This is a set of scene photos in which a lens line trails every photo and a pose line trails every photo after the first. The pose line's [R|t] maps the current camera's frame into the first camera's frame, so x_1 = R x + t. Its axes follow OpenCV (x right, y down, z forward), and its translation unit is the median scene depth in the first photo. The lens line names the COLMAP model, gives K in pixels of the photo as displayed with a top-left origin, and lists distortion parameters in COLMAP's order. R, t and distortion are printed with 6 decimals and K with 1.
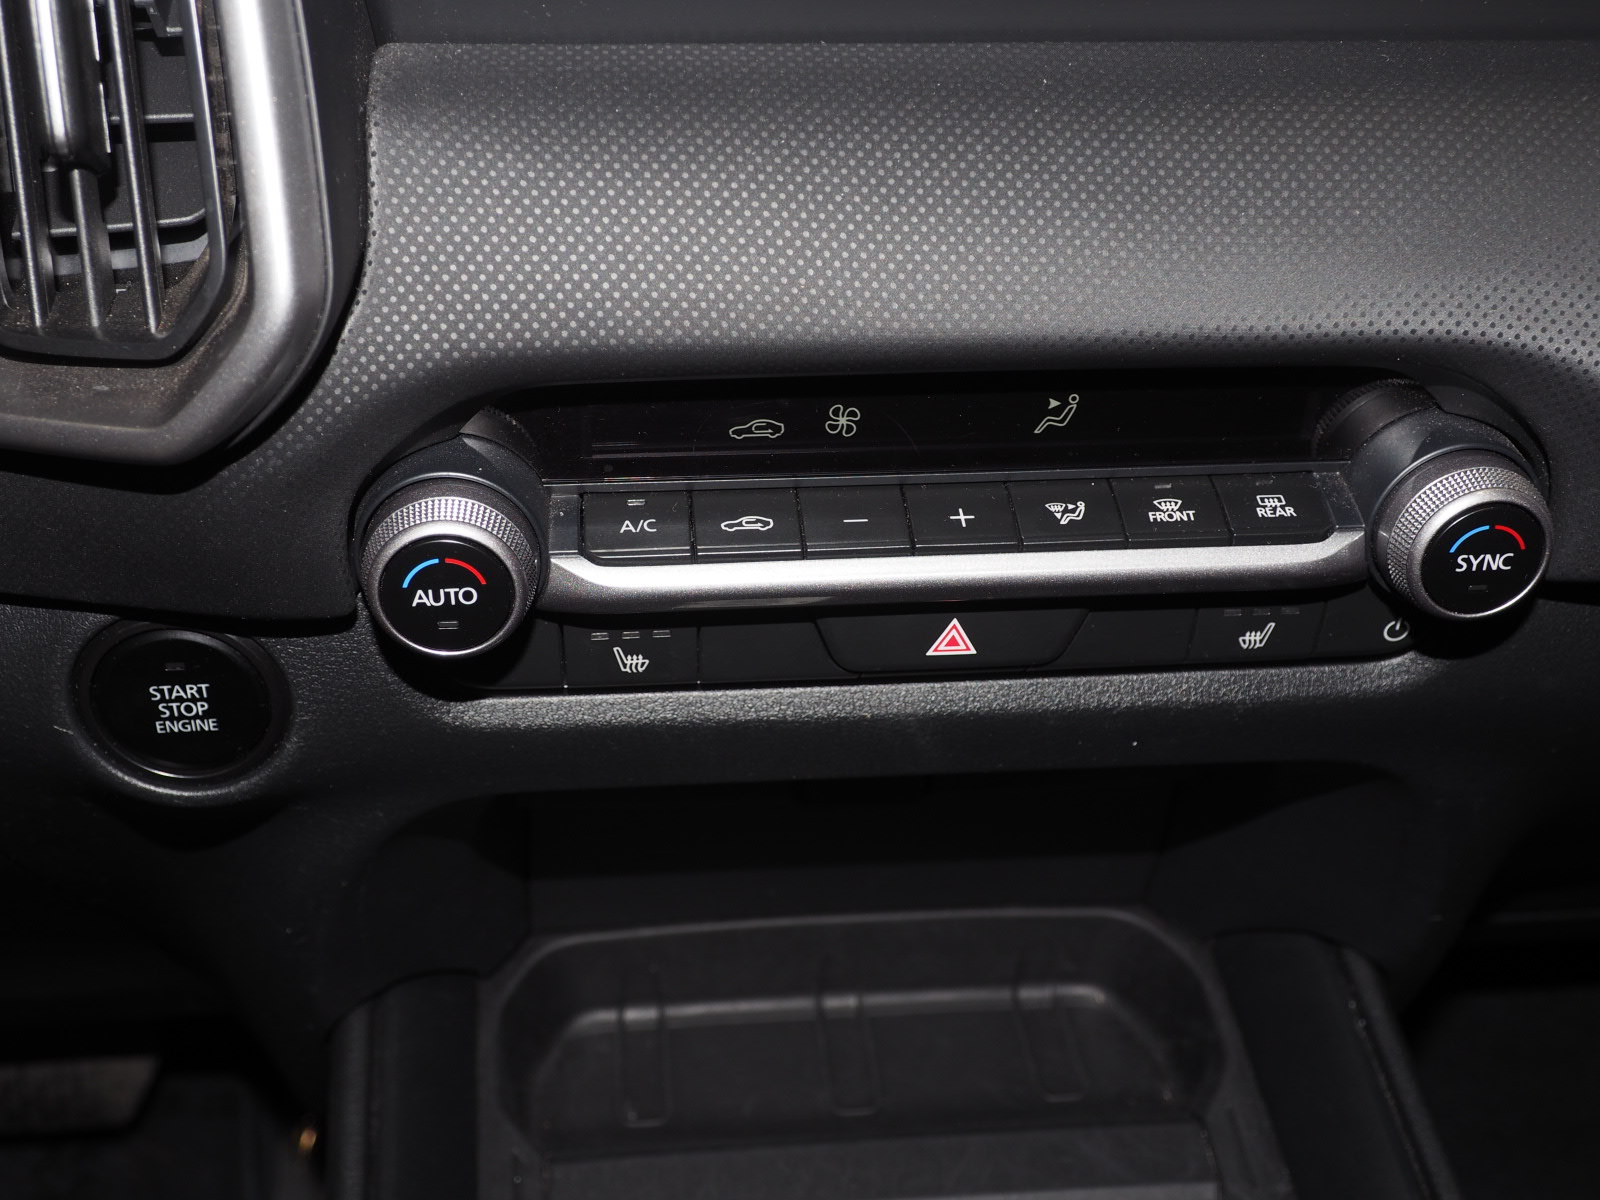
lens RADIAL K [[1697.8, 0, 802.3], [0, 1697.8, 598.6], [0, 0, 1]] dist [-0.000509, 0.000000]
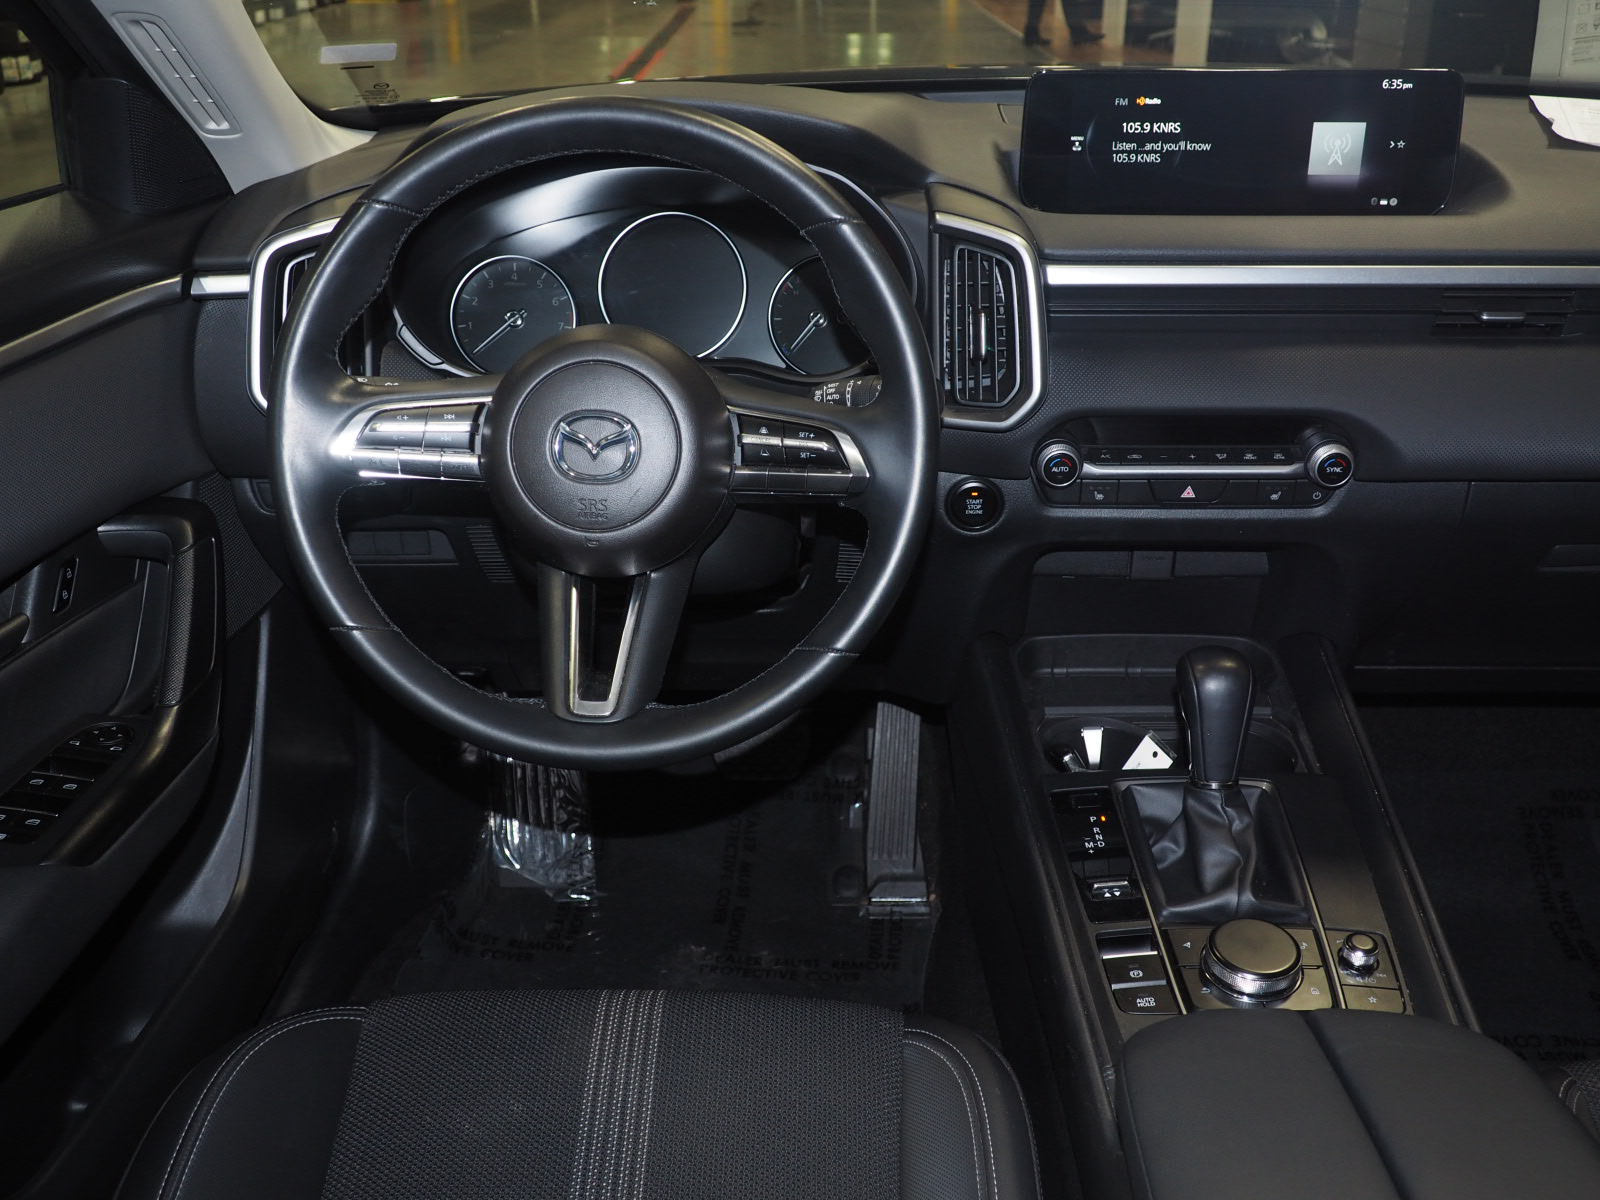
lens RADIAL K [[1528.0, 0, 804.0], [0, 1528.0, 606.6], [0, 0, 1]] dist [-0.007897, 0.000000]
pose [[0.990832, 0.031974, -0.131263, -0.297857], [-0.043216, 0.995553, -0.083709, 0.592275], [0.128002, 0.088614, 0.987807, -2.376054]]
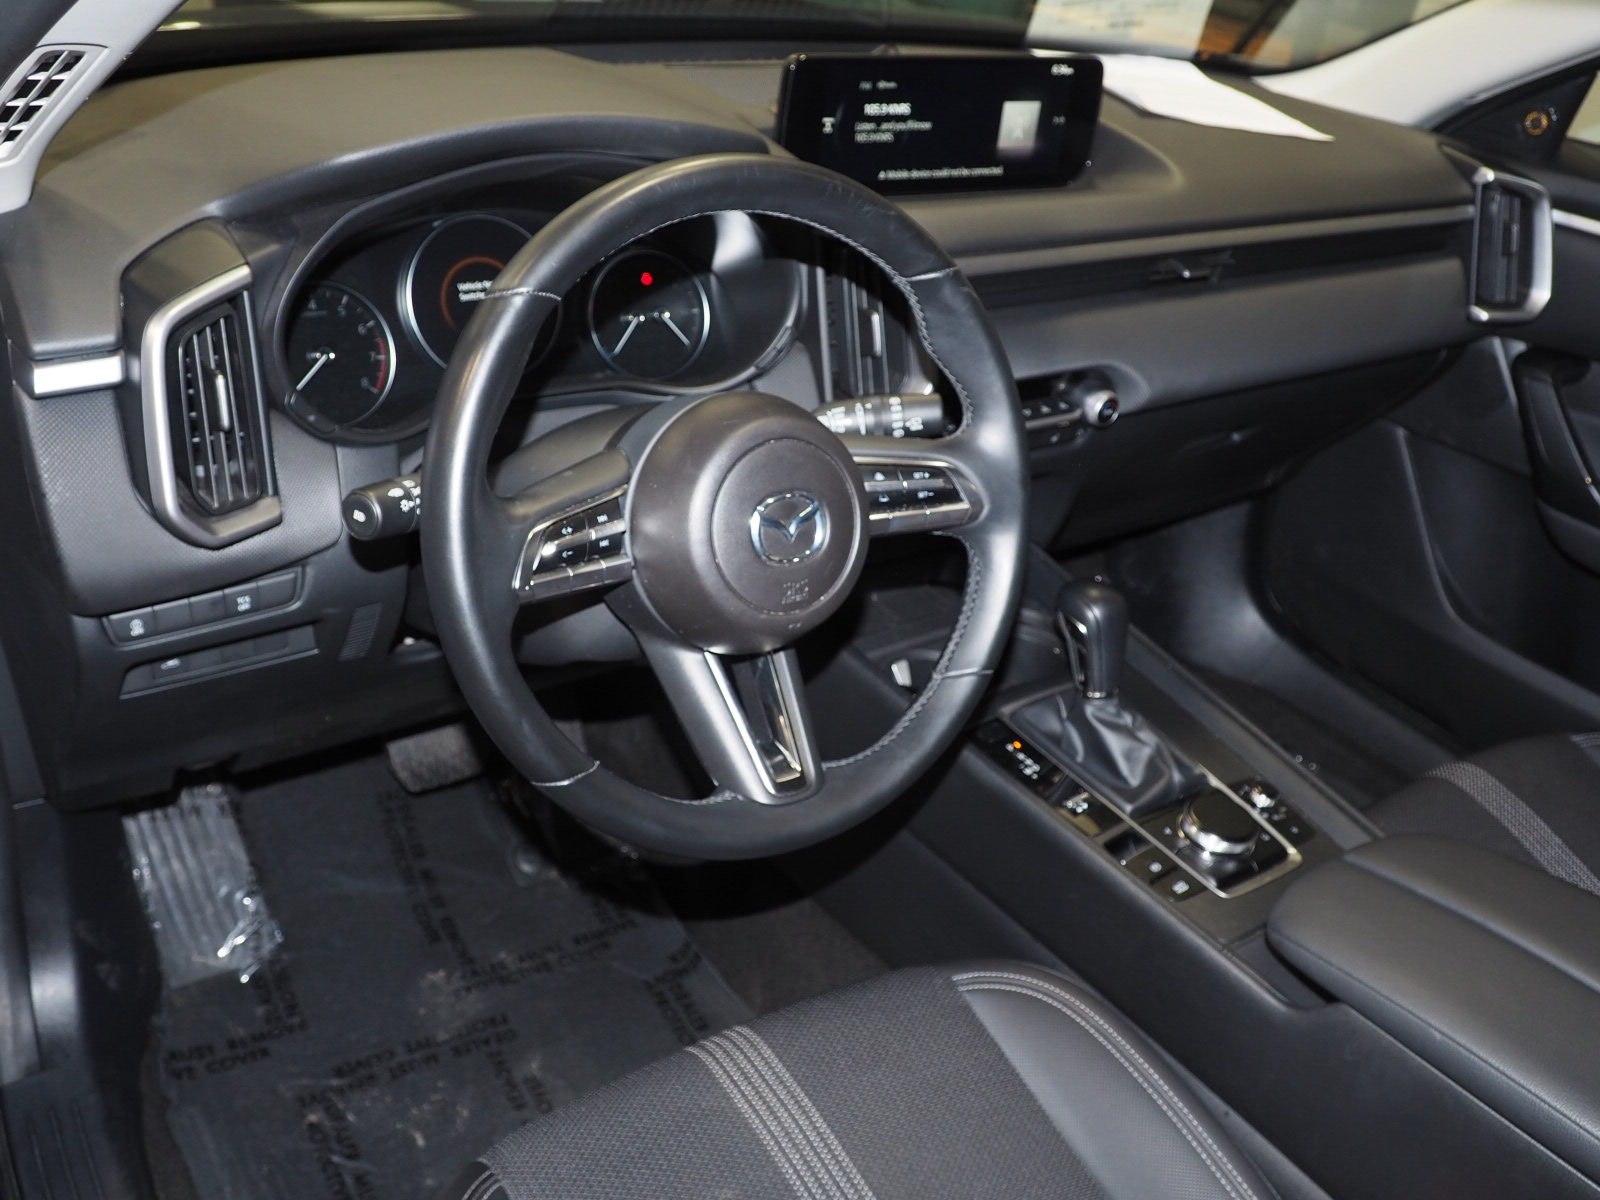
lens RADIAL K [[1528.0, 0, 800.4], [0, 1528.0, 600.4], [0, 0, 1]] dist [-0.007897, 0.000000]
pose [[0.864756, -0.175668, 0.470466, -2.218500], [0.164769, 0.984212, 0.064637, 0.071519], [-0.474393, 0.021623, 0.880047, -2.089868]]
